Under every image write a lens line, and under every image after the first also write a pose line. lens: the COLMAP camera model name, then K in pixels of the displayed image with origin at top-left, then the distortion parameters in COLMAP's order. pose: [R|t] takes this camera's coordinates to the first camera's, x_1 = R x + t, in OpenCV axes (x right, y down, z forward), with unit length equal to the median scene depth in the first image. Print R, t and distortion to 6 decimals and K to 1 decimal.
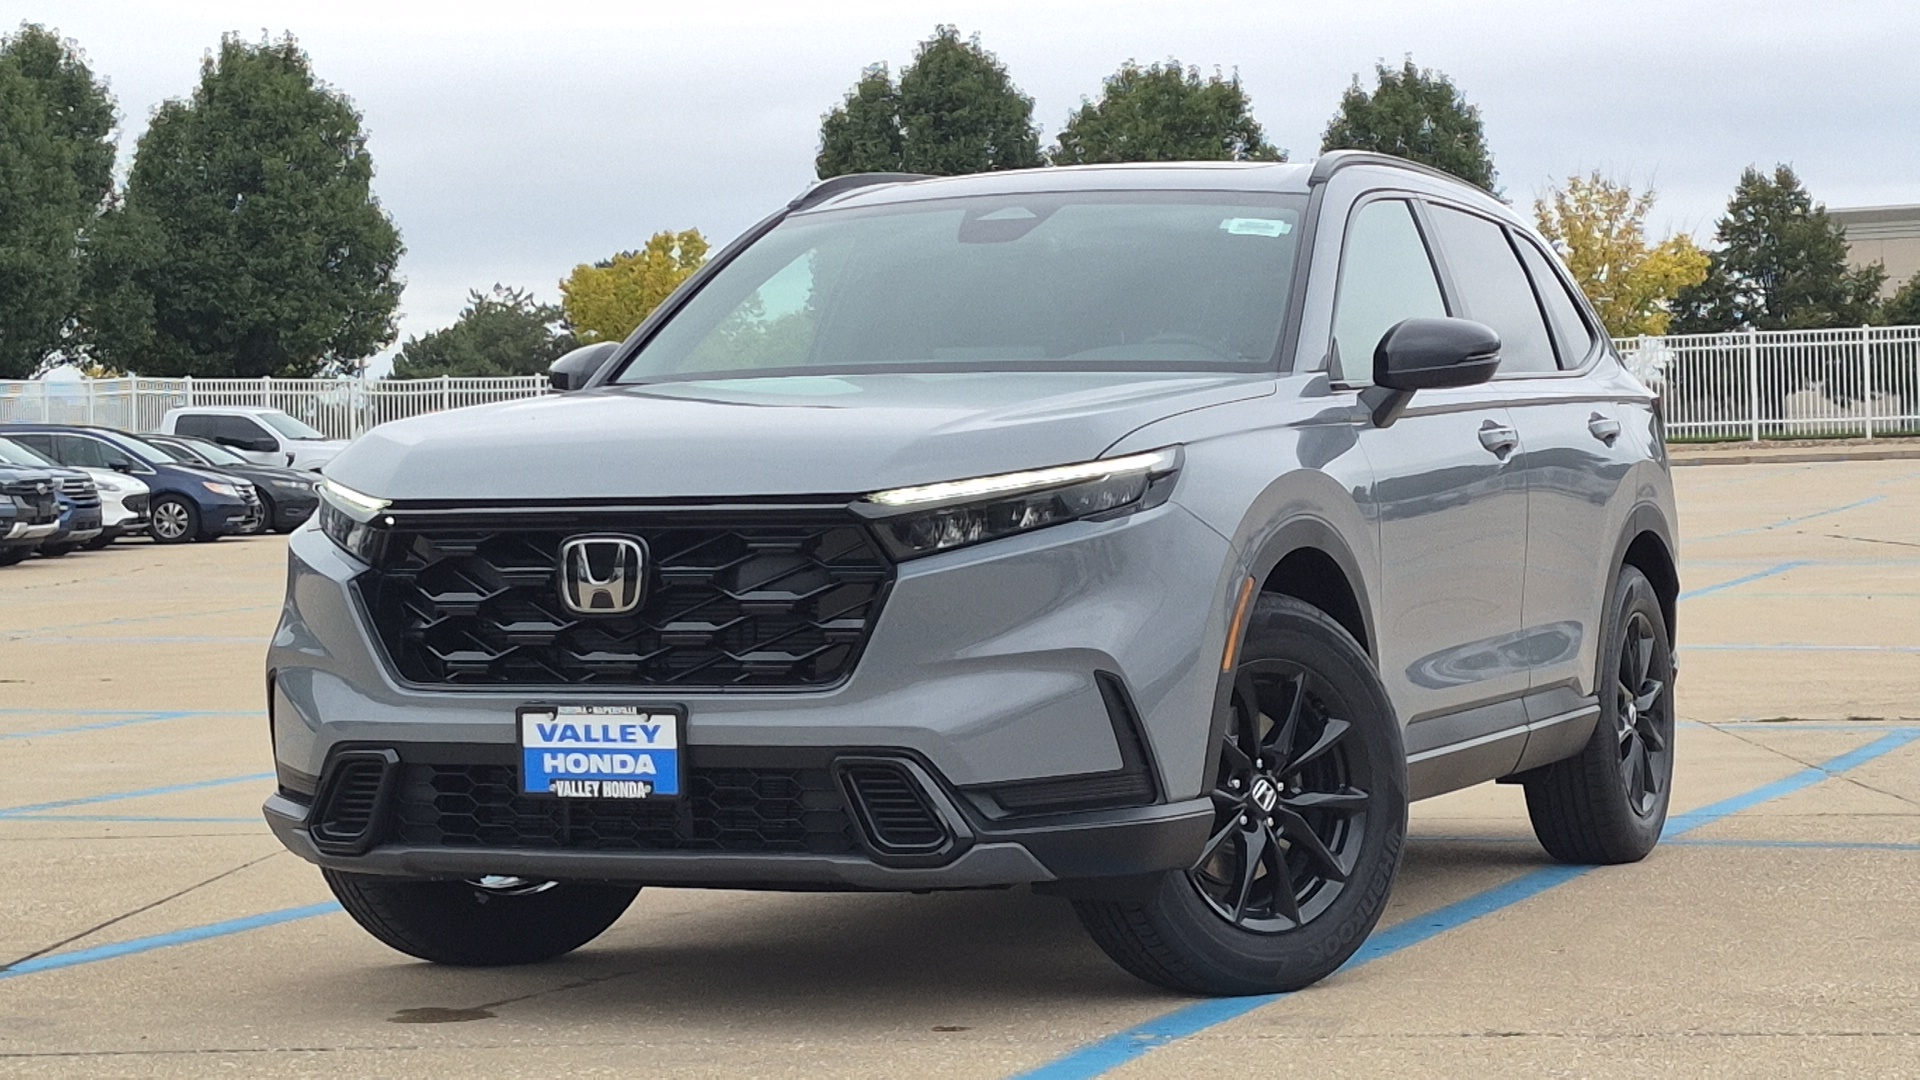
lens RADIAL K [[3694.1, 0, 960.0], [0, 3694.1, 540.0], [0, 0, 1]] dist [0.186961, -0.154049]
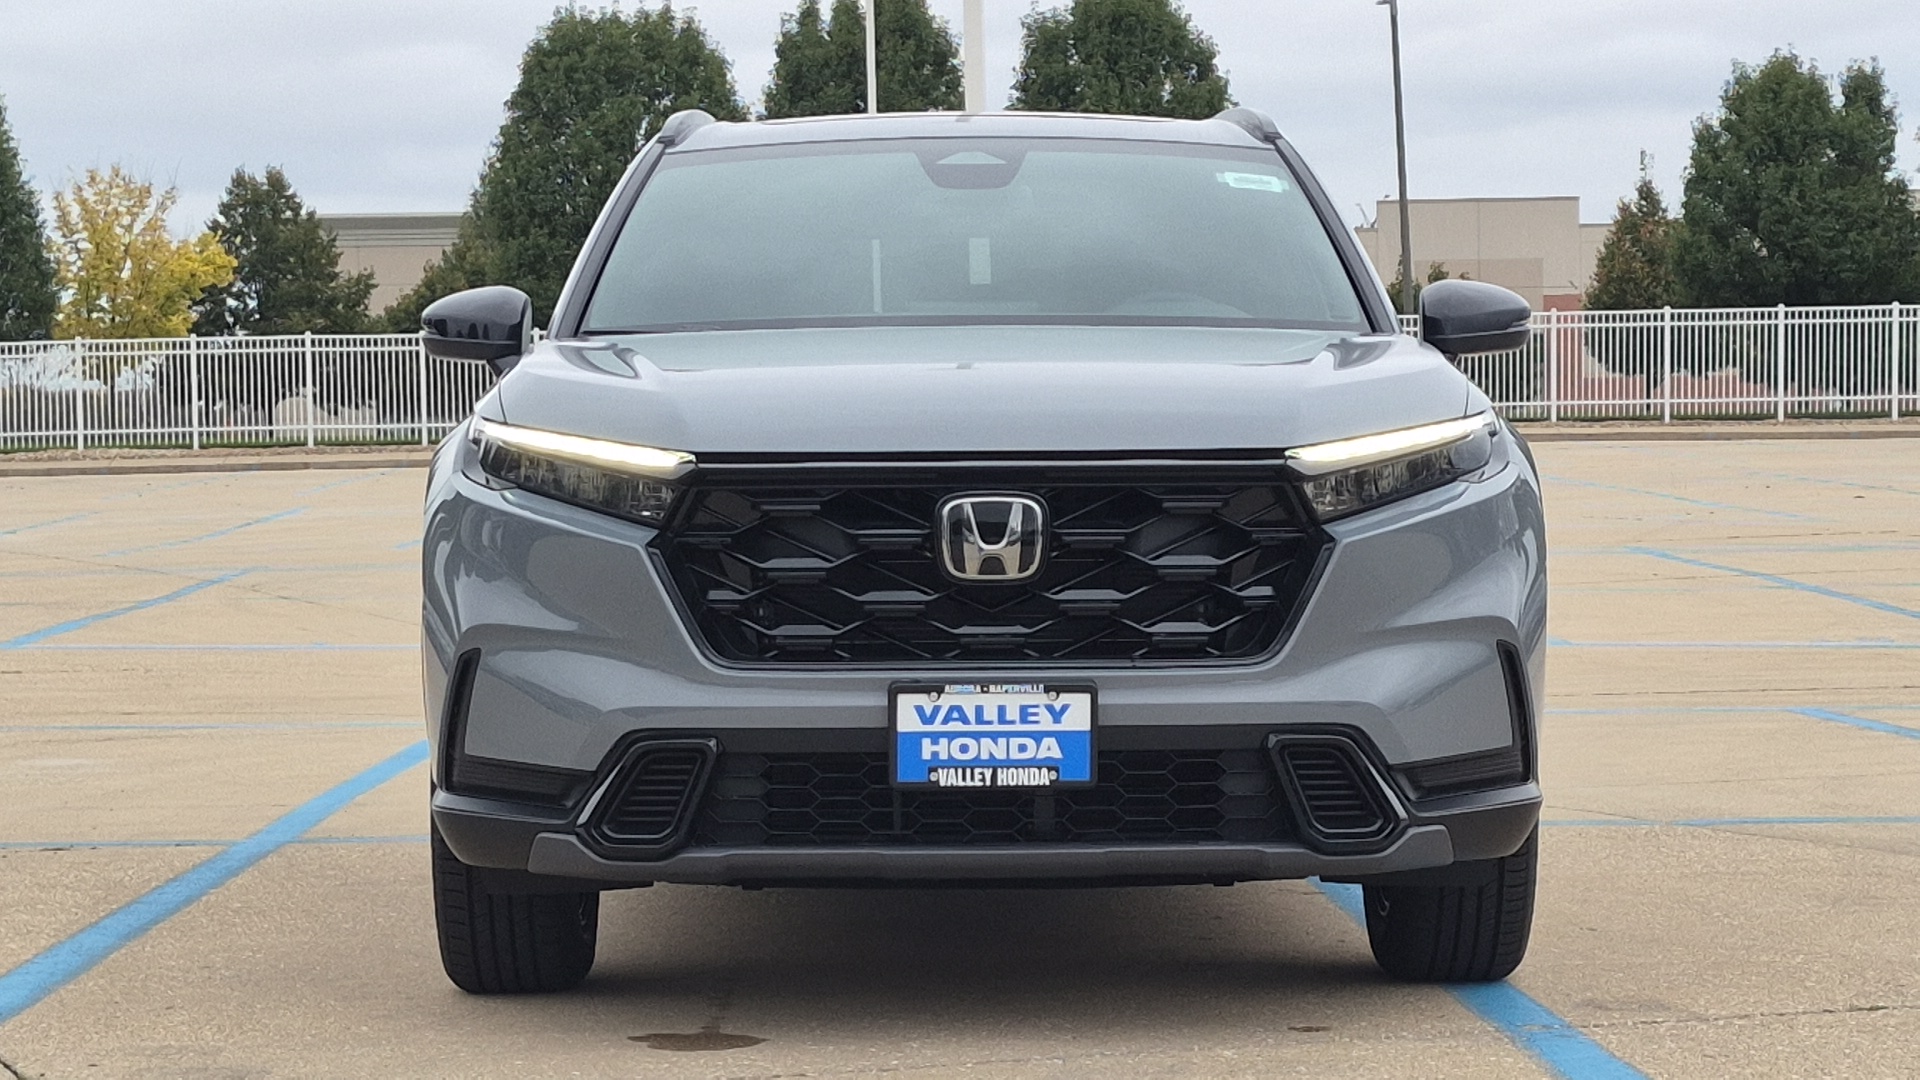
lens RADIAL K [[3828.3, 0, 960.0], [0, 3828.3, 540.0], [0, 0, 1]] dist [0.017634, -0.012639]
pose [[0.923459, 0.003357, 0.383682, -0.457888], [-0.002457, 0.999993, -0.002837, 0.012681], [-0.383689, 0.001677, 0.923461, 0.149284]]
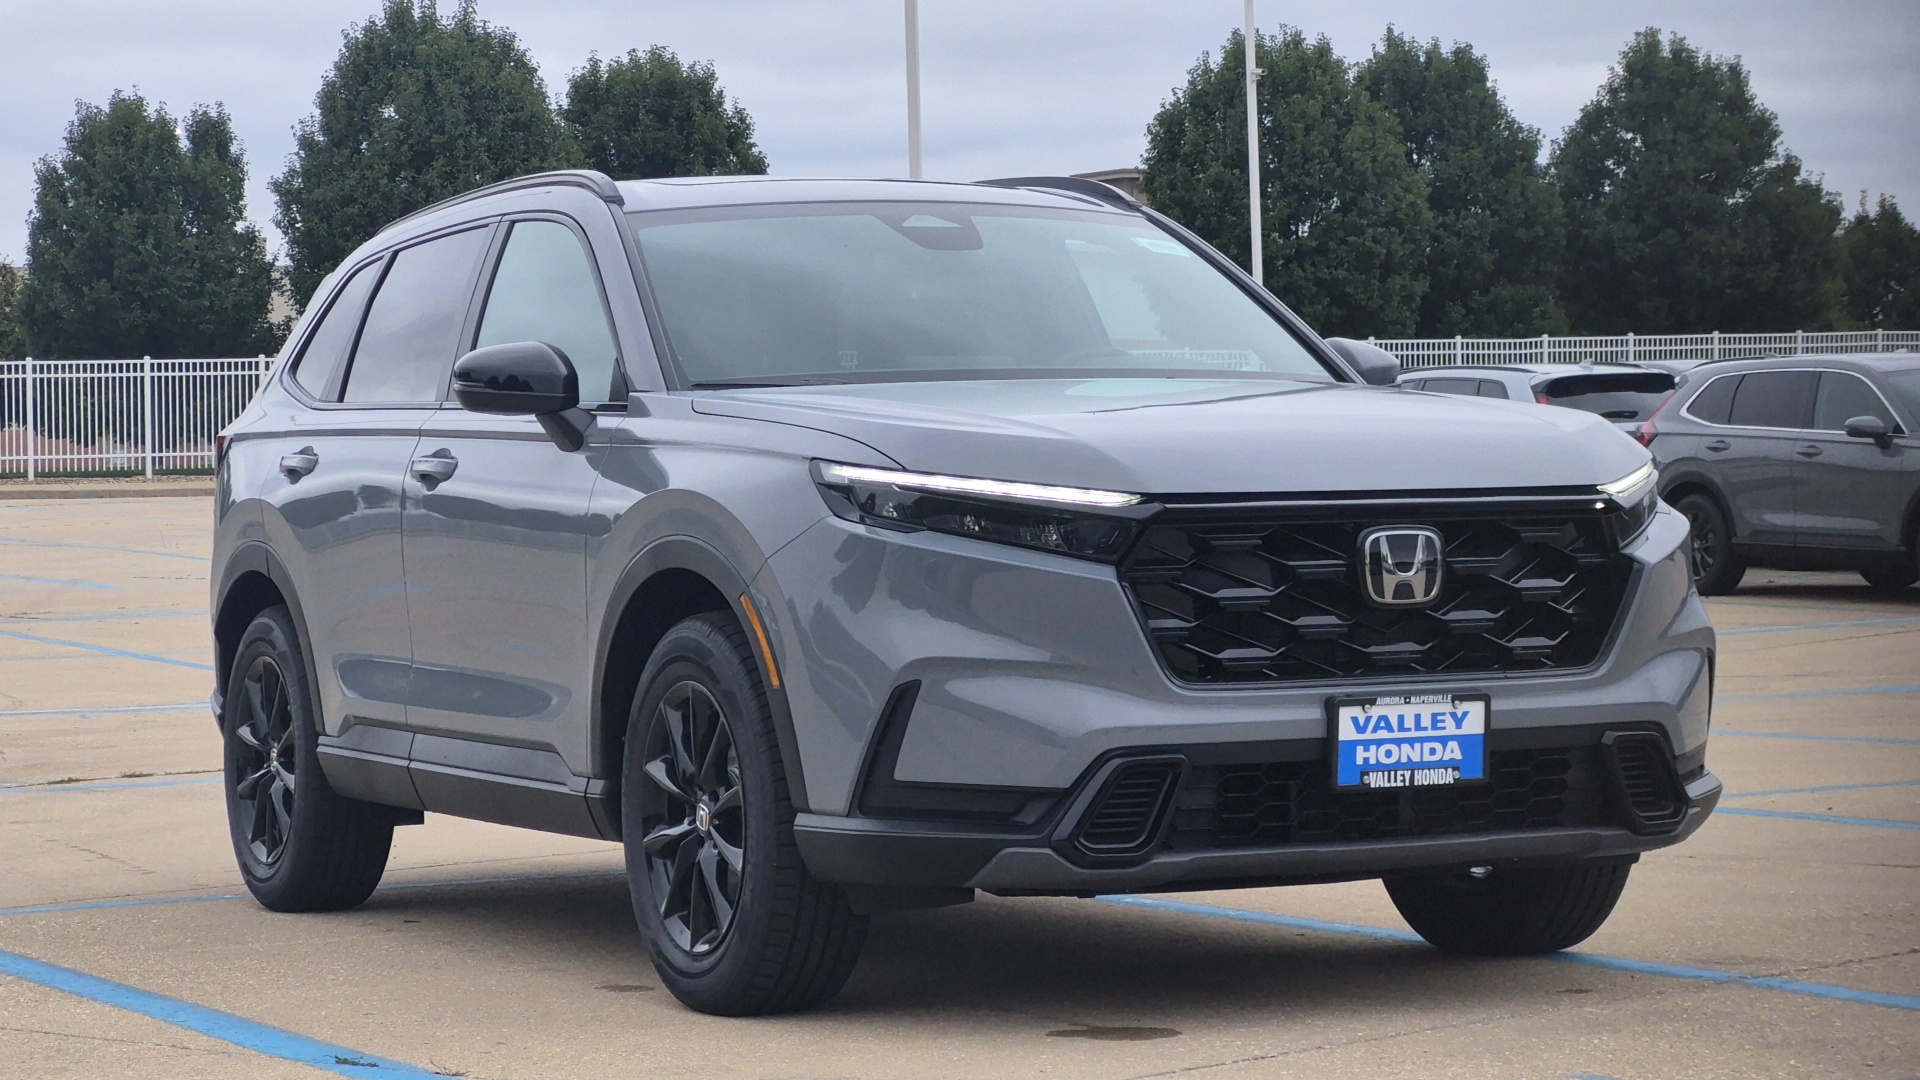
lens RADIAL K [[4029.9, 0, 960.0], [0, 4029.9, 540.0], [0, 0, 1]] dist [0.032258, 0.314870]
pose [[0.668022, -0.002339, 0.744138, -0.995489], [0.019962, 0.999691, -0.014779, 0.016136], [-0.743874, 0.024727, 0.667863, 0.353793]]
